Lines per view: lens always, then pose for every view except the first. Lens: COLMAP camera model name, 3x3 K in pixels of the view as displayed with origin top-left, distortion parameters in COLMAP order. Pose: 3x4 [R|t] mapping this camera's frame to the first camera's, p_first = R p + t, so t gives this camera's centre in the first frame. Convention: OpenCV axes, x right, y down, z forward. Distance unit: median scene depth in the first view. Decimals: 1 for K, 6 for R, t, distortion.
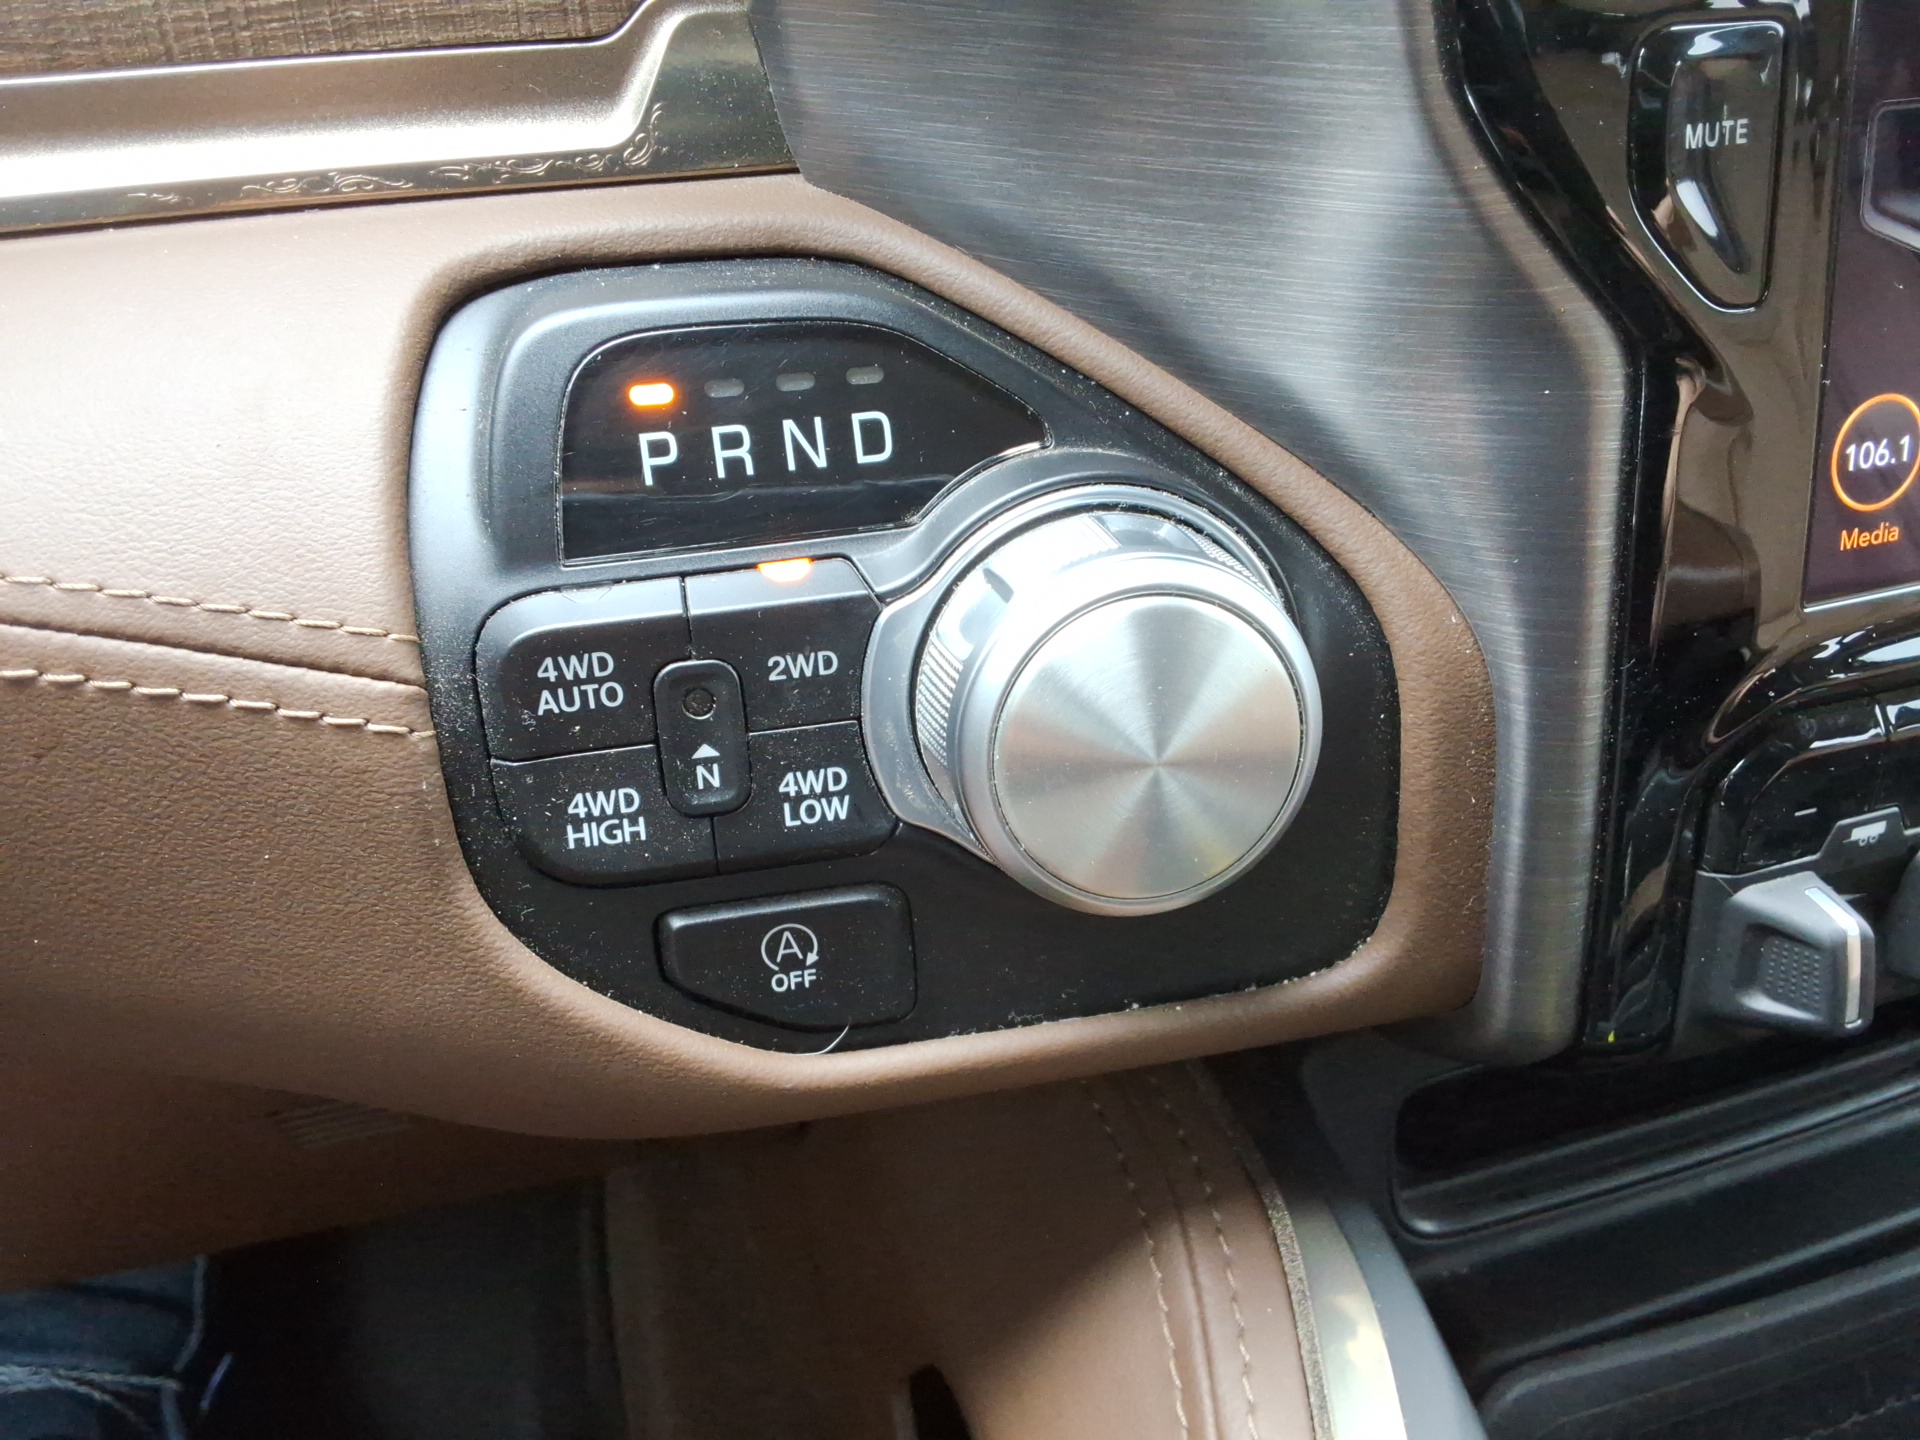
lens RADIAL K [[1549.6, 0, 969.0], [0, 1549.6, 707.0], [0, 0, 1]] dist [0.126471, -0.223782]
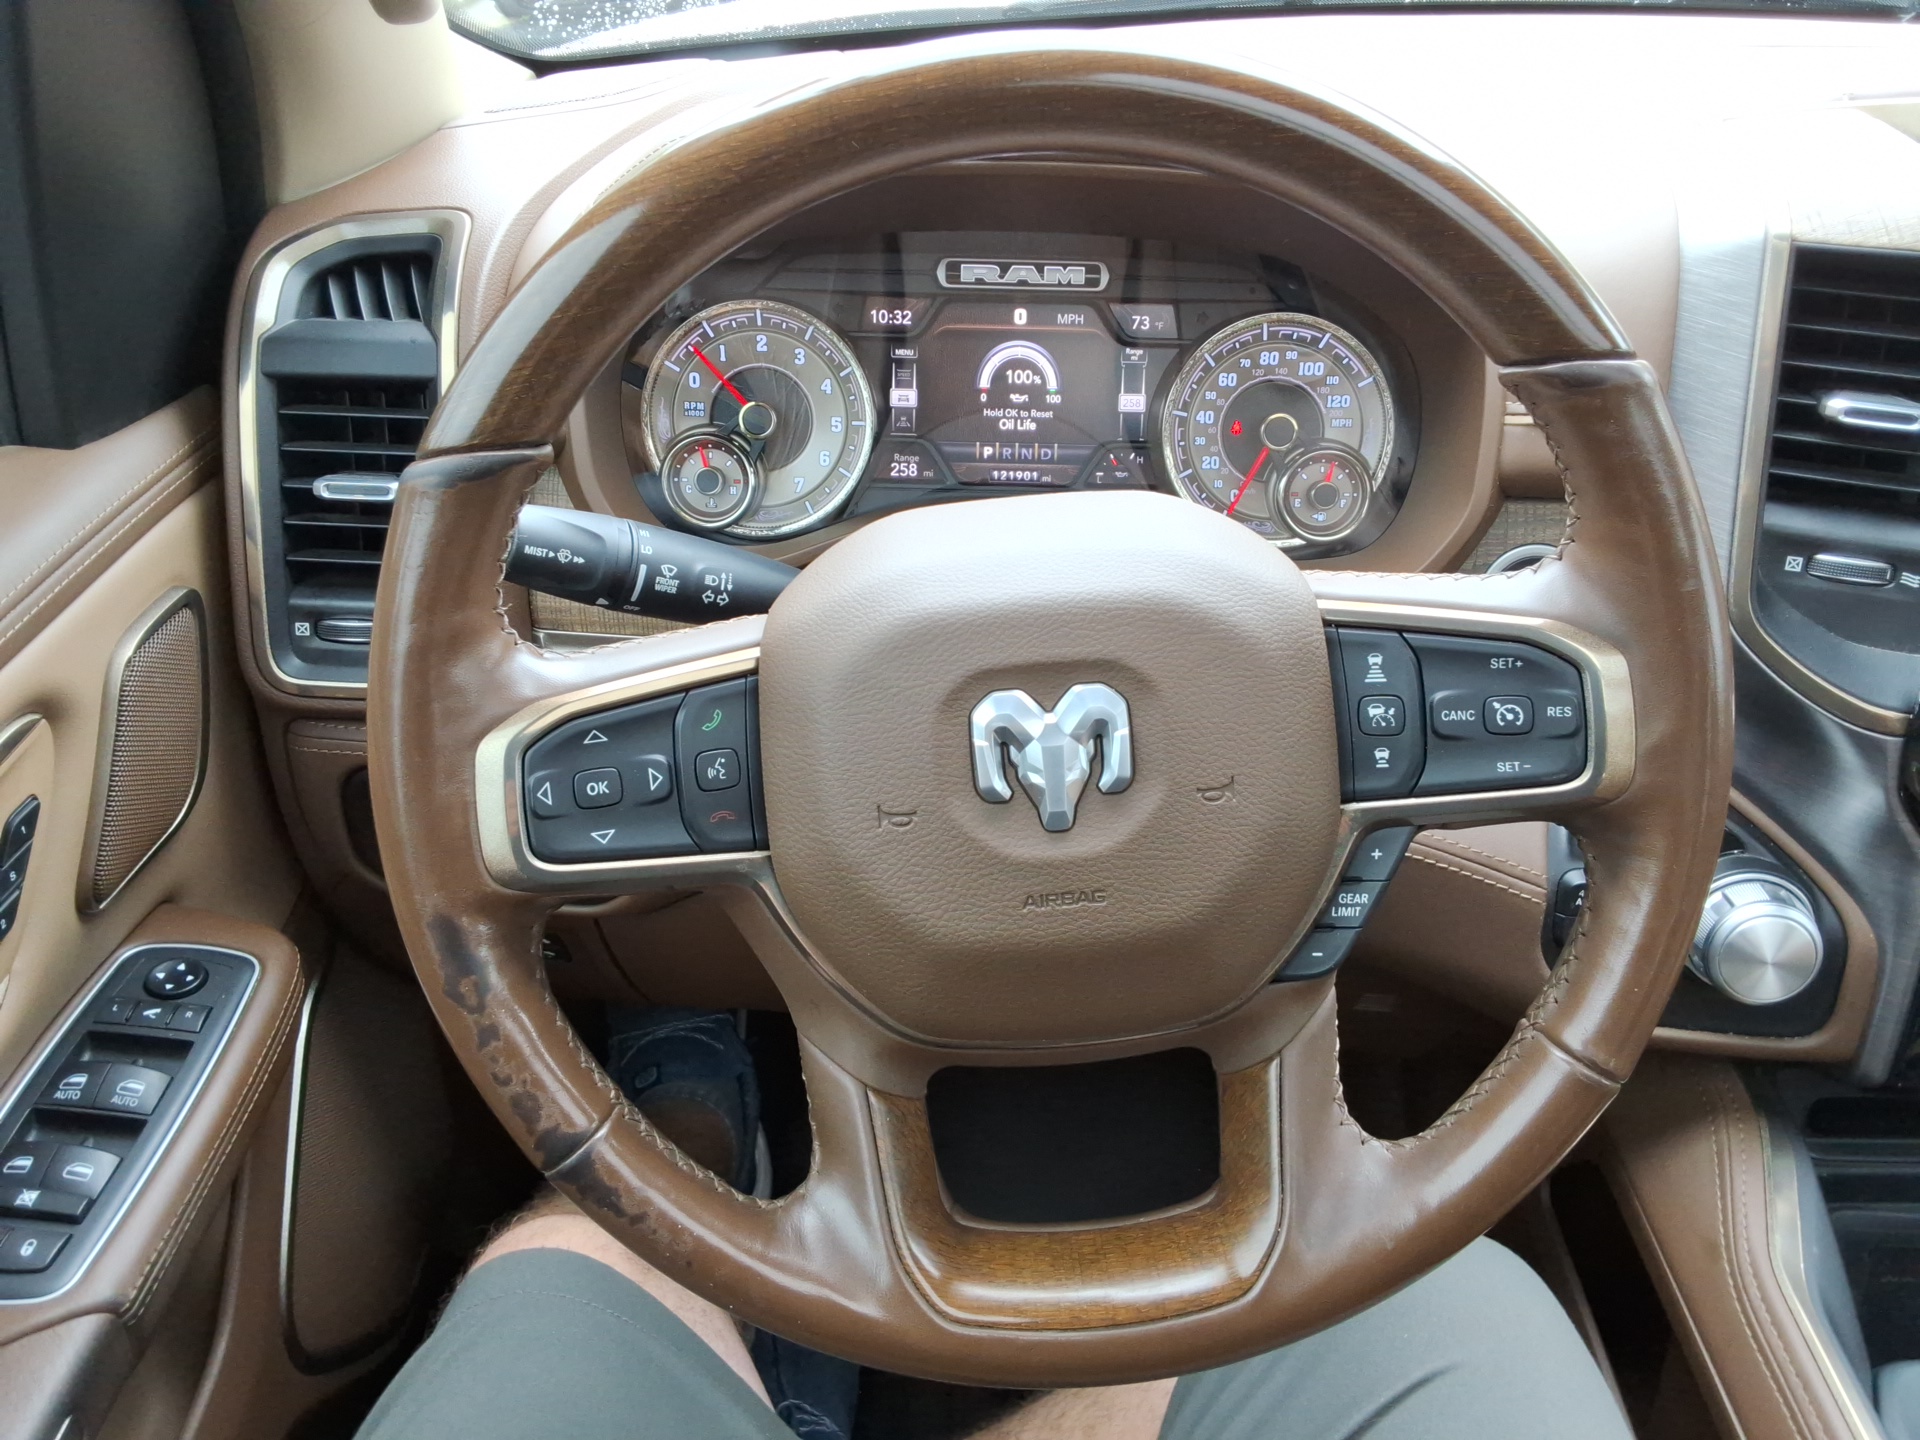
lens RADIAL K [[1534.2, 0, 968.9], [0, 1534.2, 708.0], [0, 0, 1]] dist [0.129428, -0.202867]
pose [[0.945967, 0.197383, -0.257267, -0.725214], [-0.198024, 0.979911, 0.023687, -0.232453], [0.256774, 0.028538, 0.966050, -2.654382]]
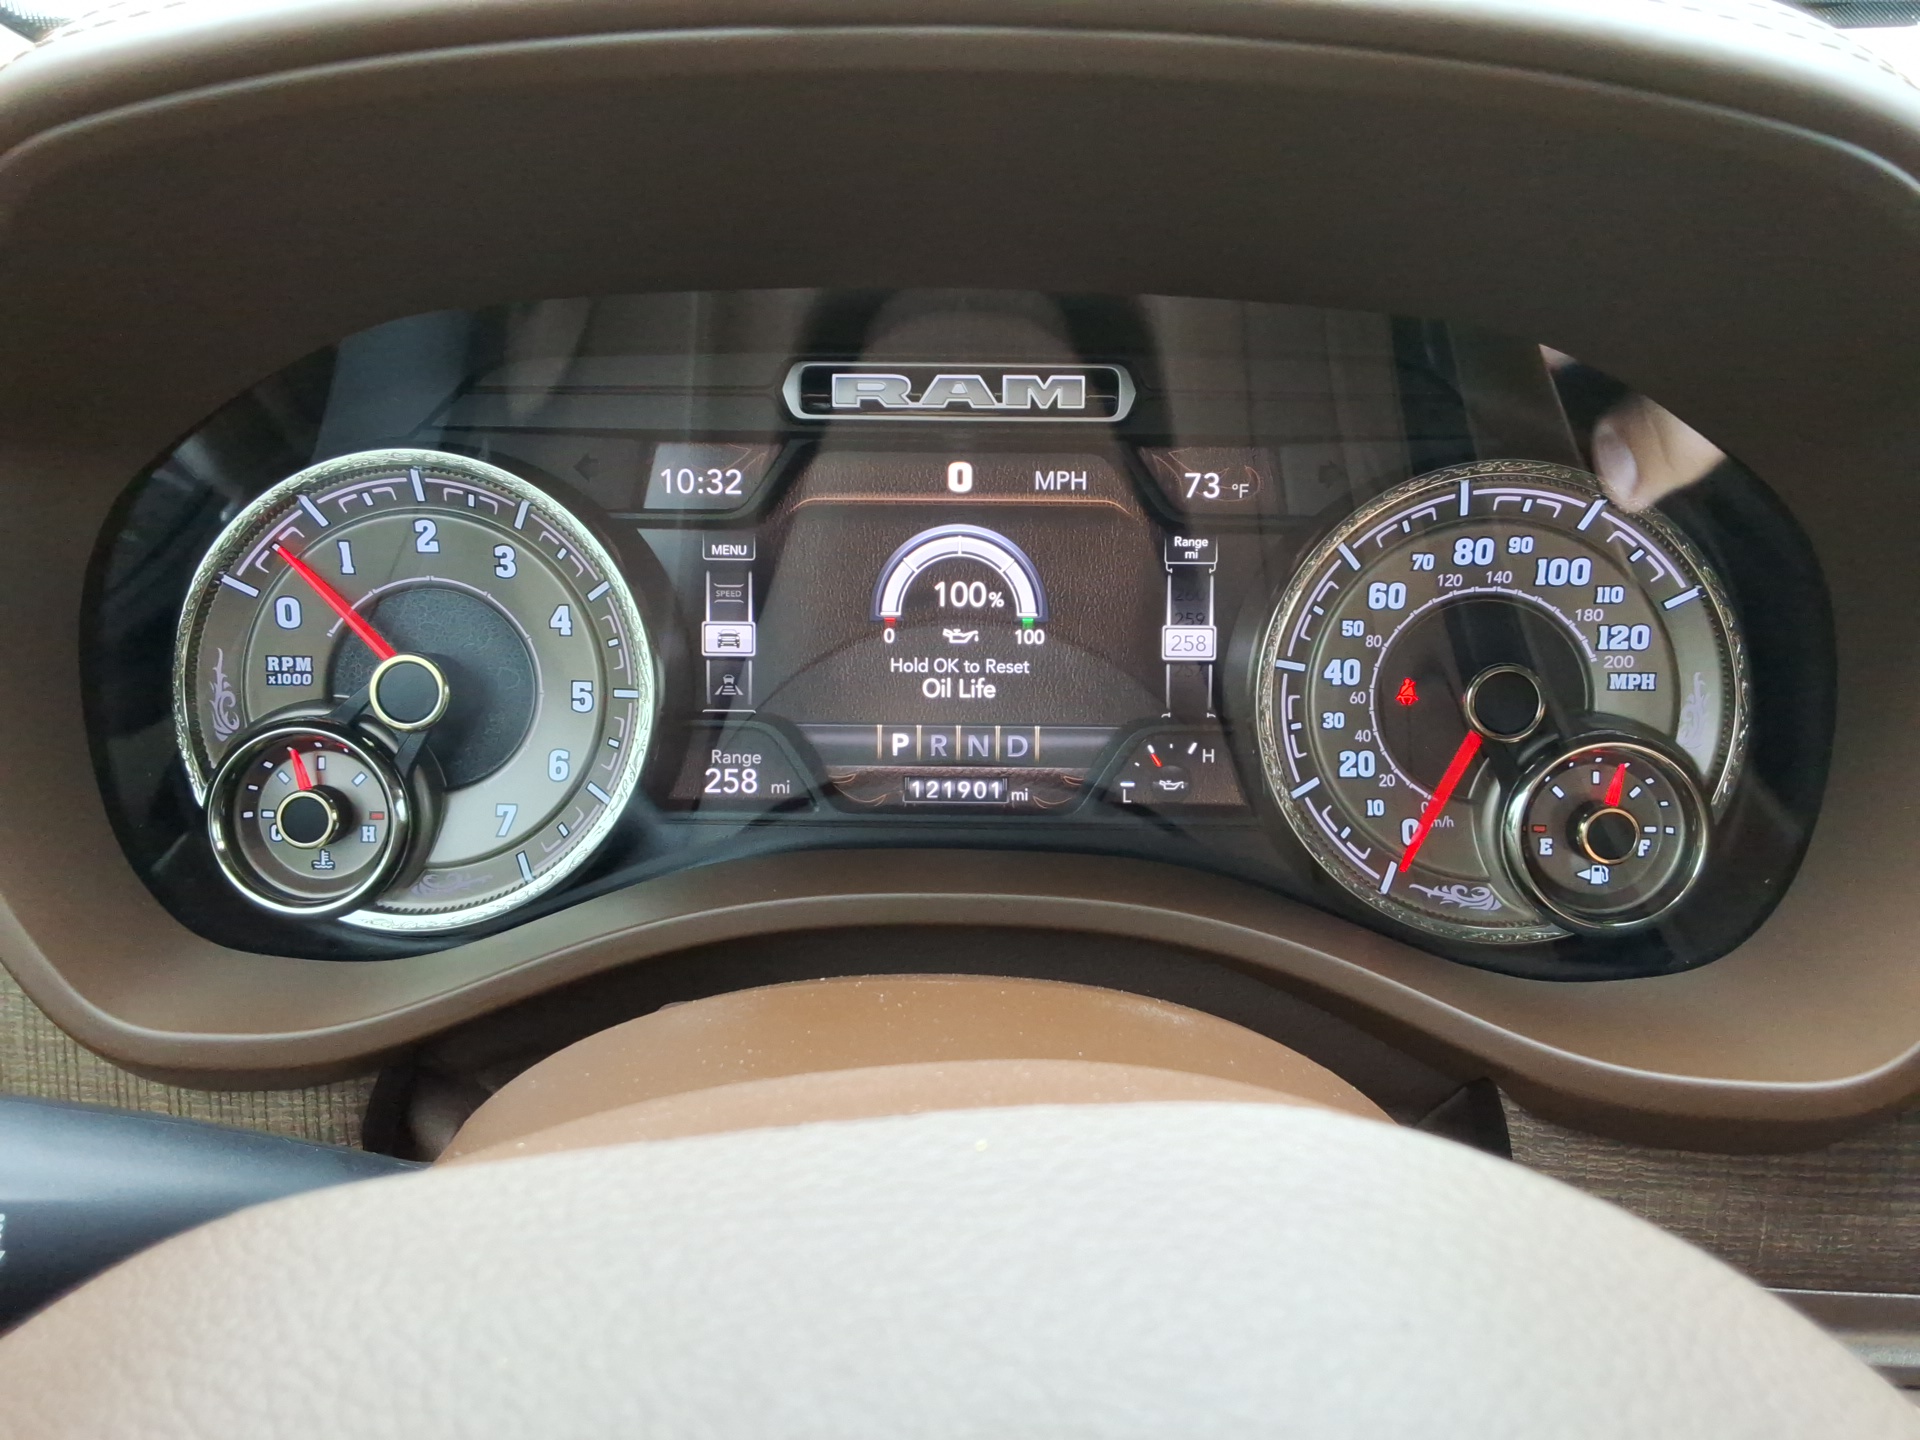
lens RADIAL K [[1534.2, 0, 968.9], [0, 1534.2, 708.0], [0, 0, 1]] dist [0.129428, -0.202867]
pose [[0.938583, 0.153260, -0.309148, -1.126150], [-0.188774, 0.978046, -0.088259, -0.659125], [0.288835, 0.141197, 0.946910, -0.766999]]
